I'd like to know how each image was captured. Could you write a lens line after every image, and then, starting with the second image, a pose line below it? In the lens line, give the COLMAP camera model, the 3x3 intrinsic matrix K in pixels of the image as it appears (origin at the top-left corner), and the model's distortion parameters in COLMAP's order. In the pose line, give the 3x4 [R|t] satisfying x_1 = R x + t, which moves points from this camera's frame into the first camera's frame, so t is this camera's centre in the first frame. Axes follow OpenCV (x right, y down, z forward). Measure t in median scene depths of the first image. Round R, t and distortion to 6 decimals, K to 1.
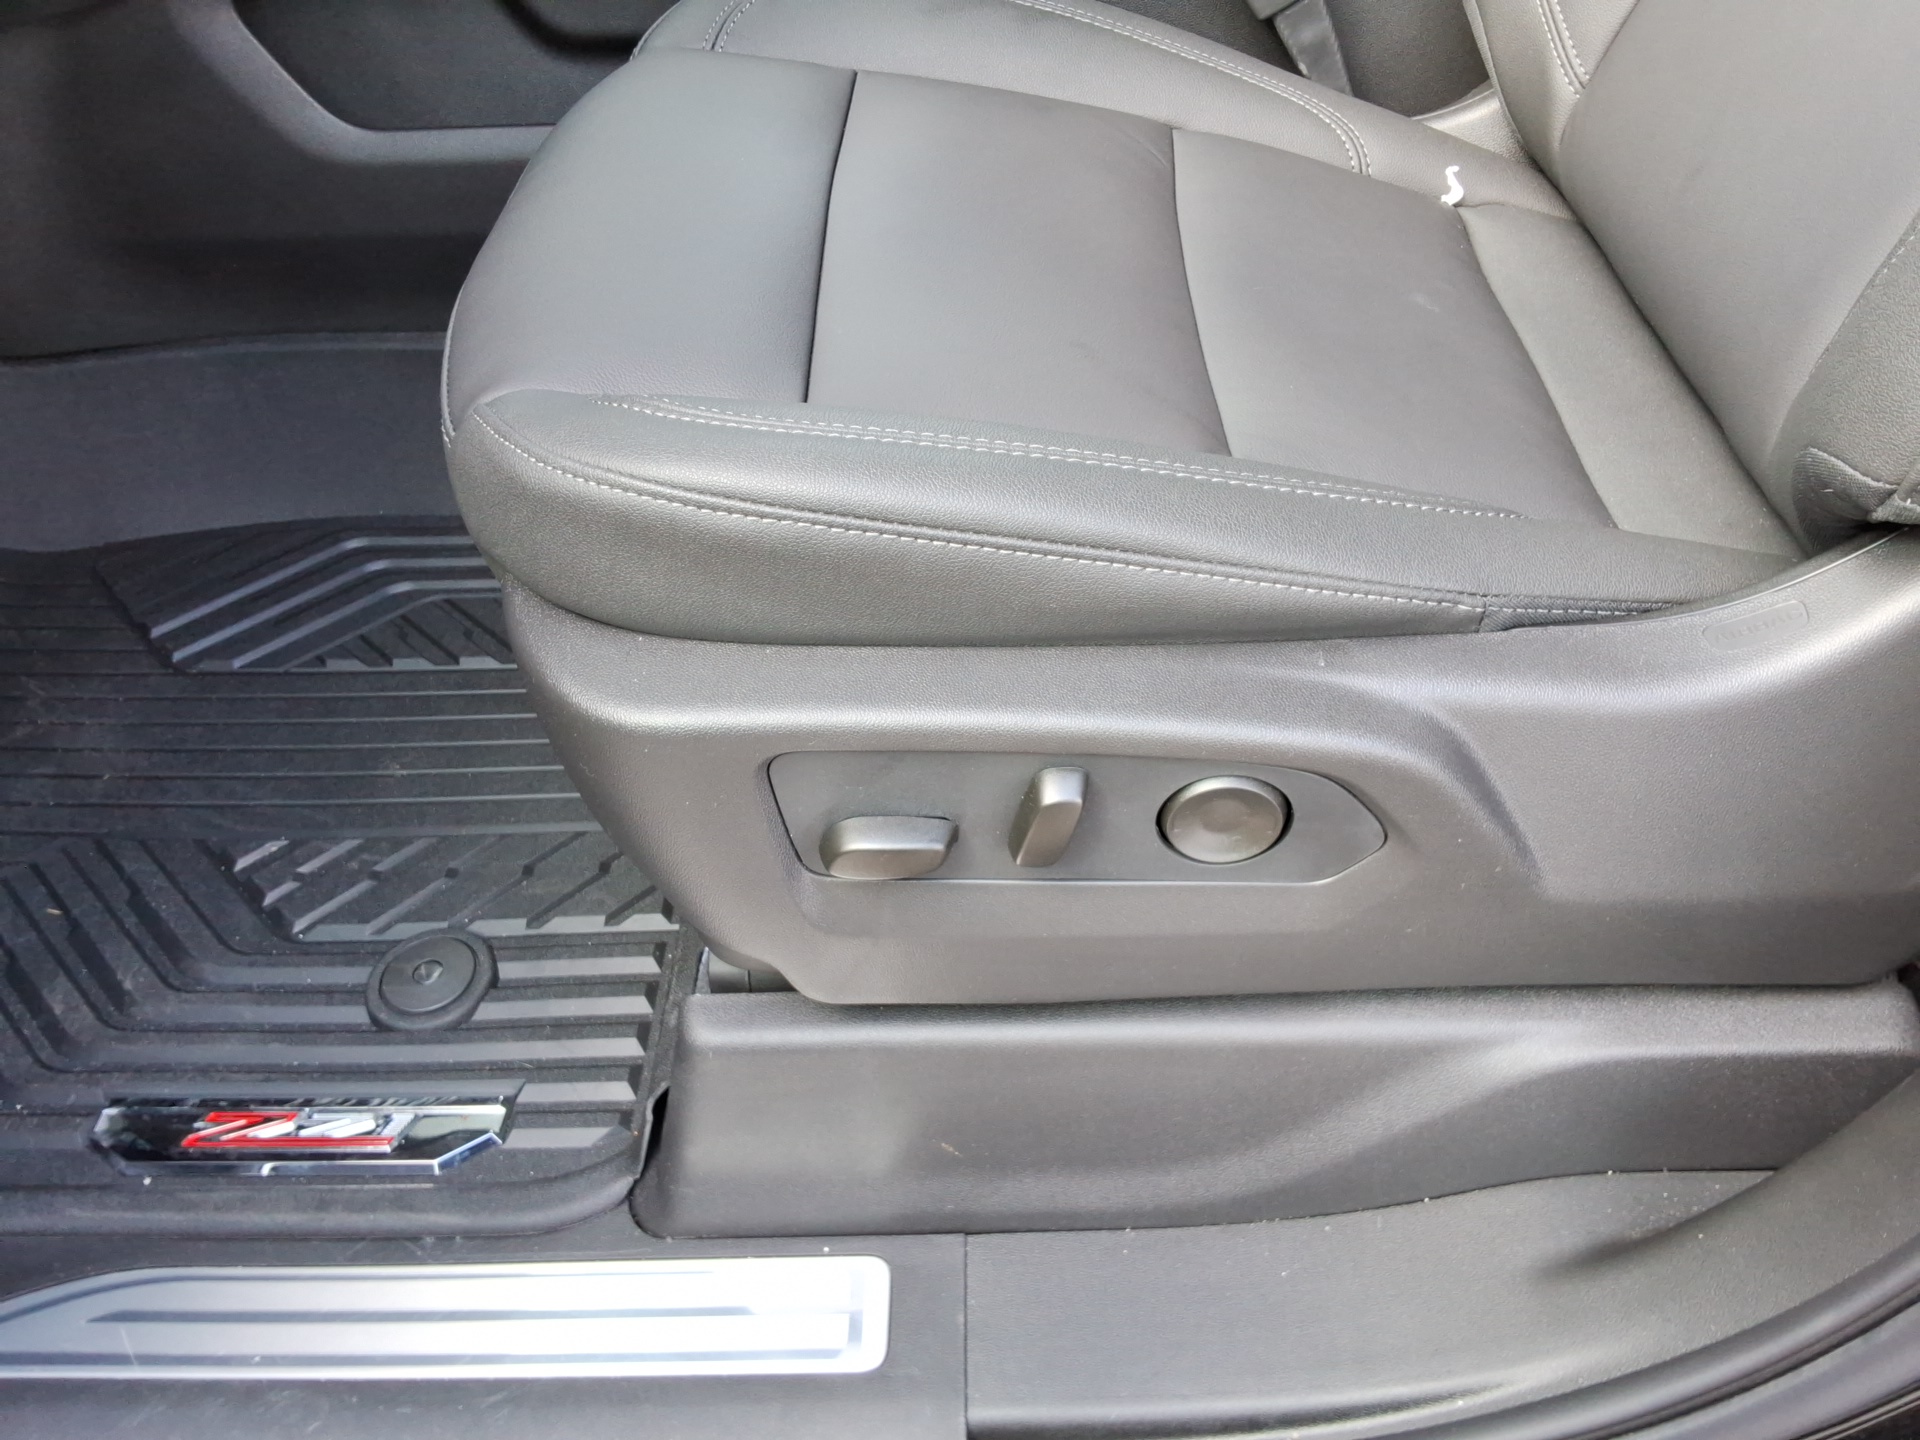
lens RADIAL K [[1540.6, 0, 960.0], [0, 1540.6, 719.7], [0, 0, 1]] dist [0.128668, -0.191960]
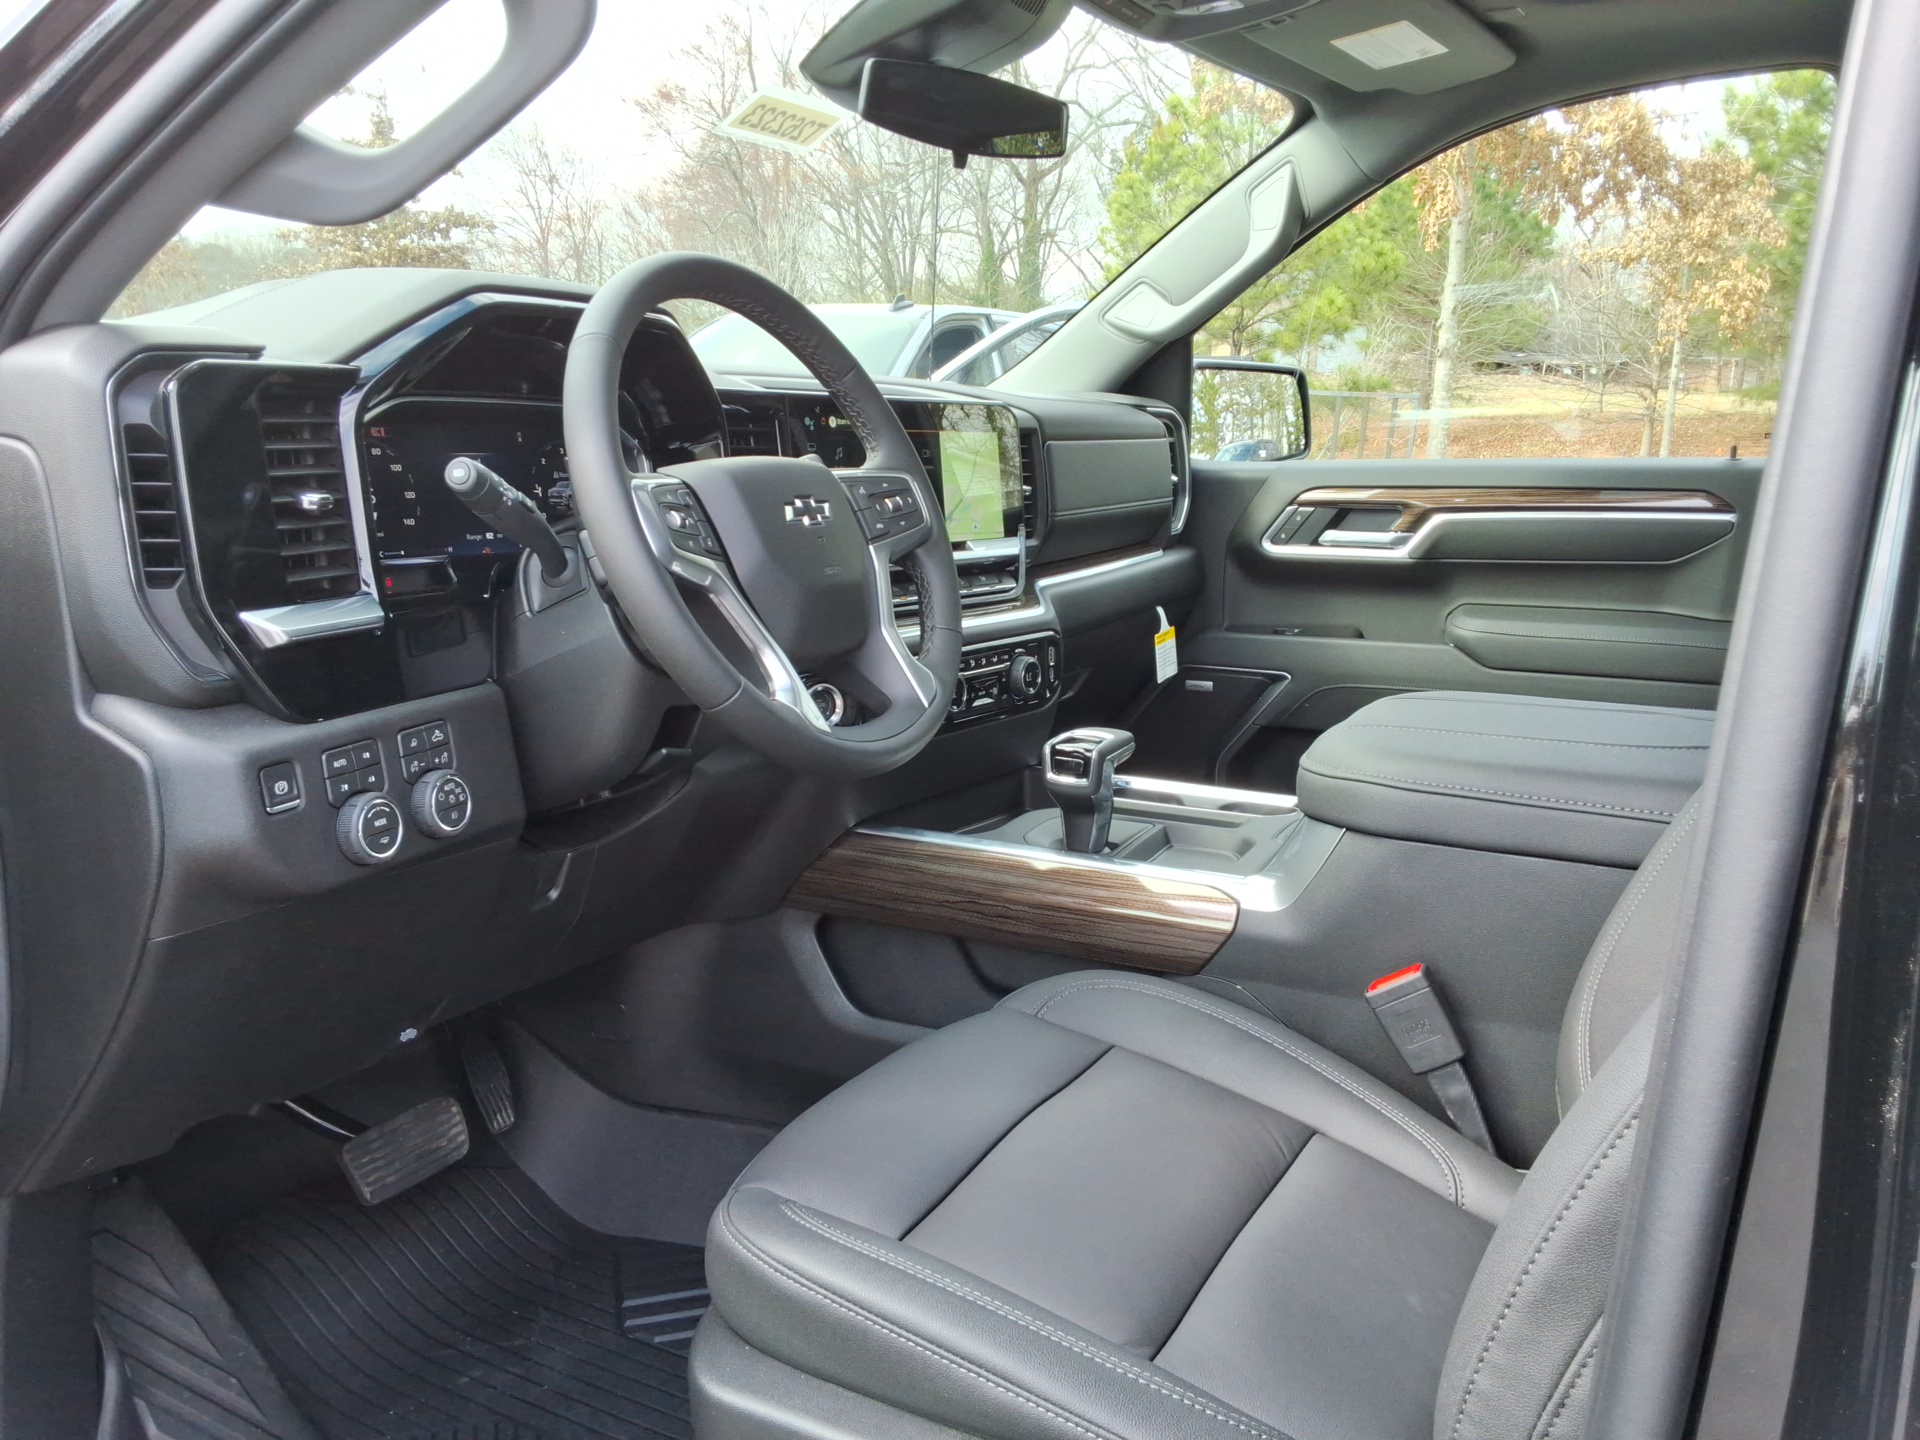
lens RADIAL K [[1540.6, 0, 959.1], [0, 1540.6, 715.6], [0, 0, 1]] dist [0.128668, -0.191960]
pose [[0.879568, 0.107531, -0.463463, 0.456426], [-0.332119, 0.836281, -0.436270, 0.024875], [0.340672, 0.537654, 0.771279, -0.382518]]
